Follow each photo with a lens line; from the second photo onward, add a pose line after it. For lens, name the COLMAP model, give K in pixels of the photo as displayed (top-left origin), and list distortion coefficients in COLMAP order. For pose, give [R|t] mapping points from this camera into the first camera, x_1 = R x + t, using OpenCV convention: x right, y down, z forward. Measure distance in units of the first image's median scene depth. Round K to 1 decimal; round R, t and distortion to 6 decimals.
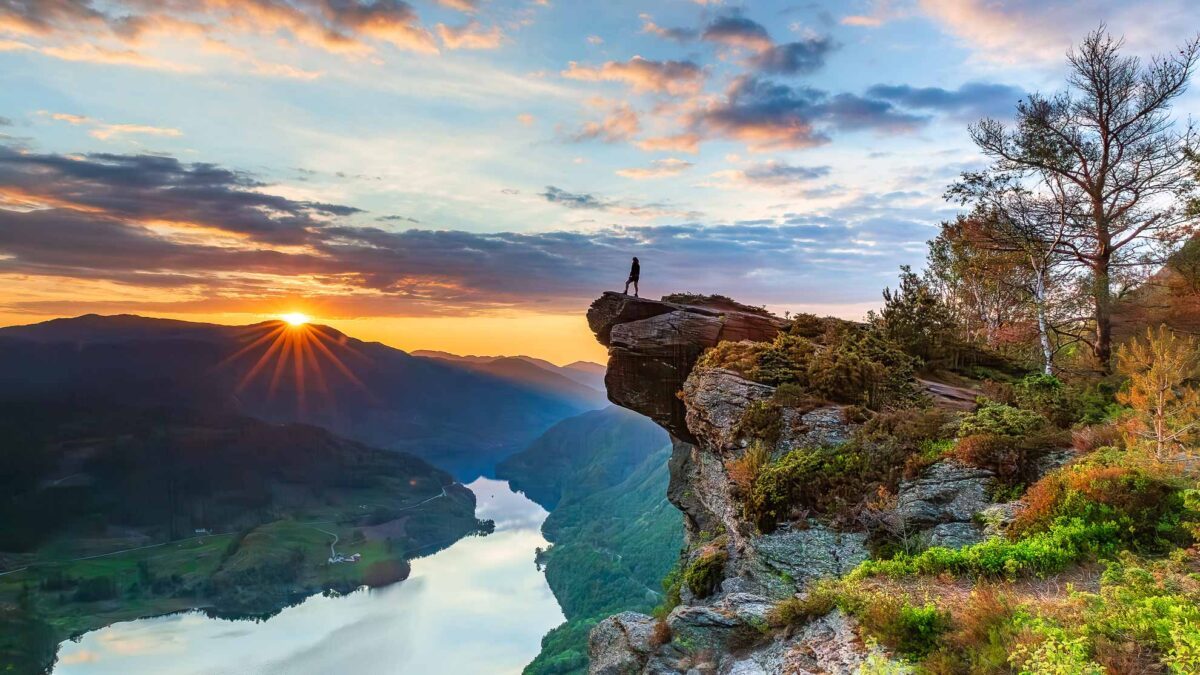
lens RADIAL K [[867.4, 0, 599.2], [0, 867.4, 407.1], [0, 0, 1]] dist [0.031215, 0.000984]
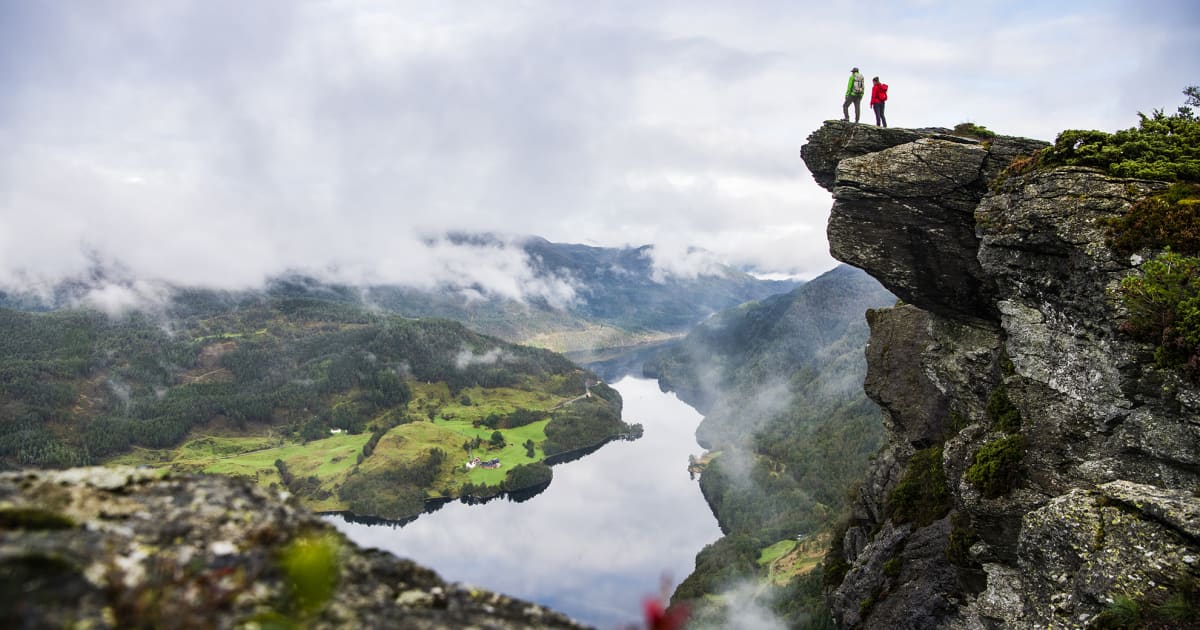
lens RADIAL K [[925.4, 0, 607.7], [0, 925.4, 329.7], [0, 0, 1]] dist [-0.055805, 0.024889]
pose [[0.991233, -0.005390, -0.132014, -0.067383], [0.007753, 0.999819, 0.017390, 0.036326], [0.131896, -0.018261, 0.991095, 0.106378]]
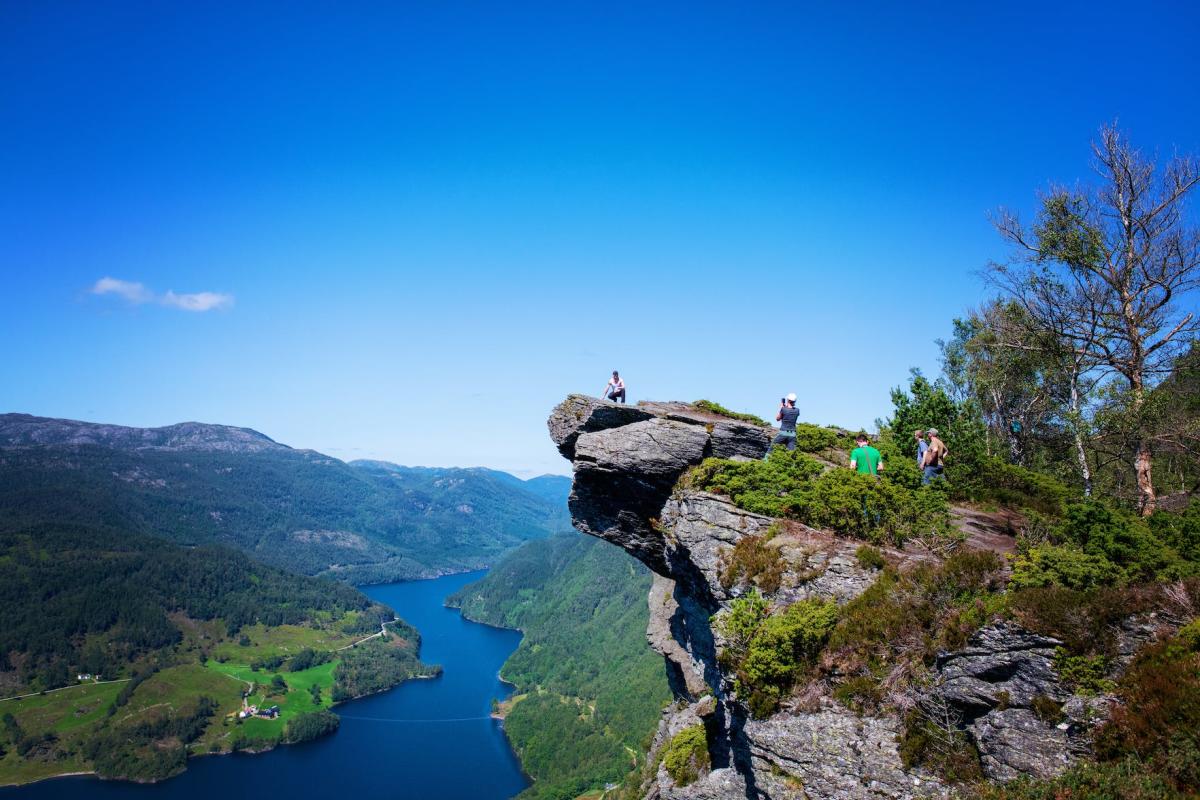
lens RADIAL K [[980.2, 0, 652.5], [0, 980.2, 384.7], [0, 0, 1]] dist [-0.051226, 0.015408]
pose [[0.996947, 0.011131, 0.077282, 0.010687], [-0.000110, 0.989985, -0.141171, -0.008190], [-0.078079, 0.140732, 0.986964, 0.054159]]
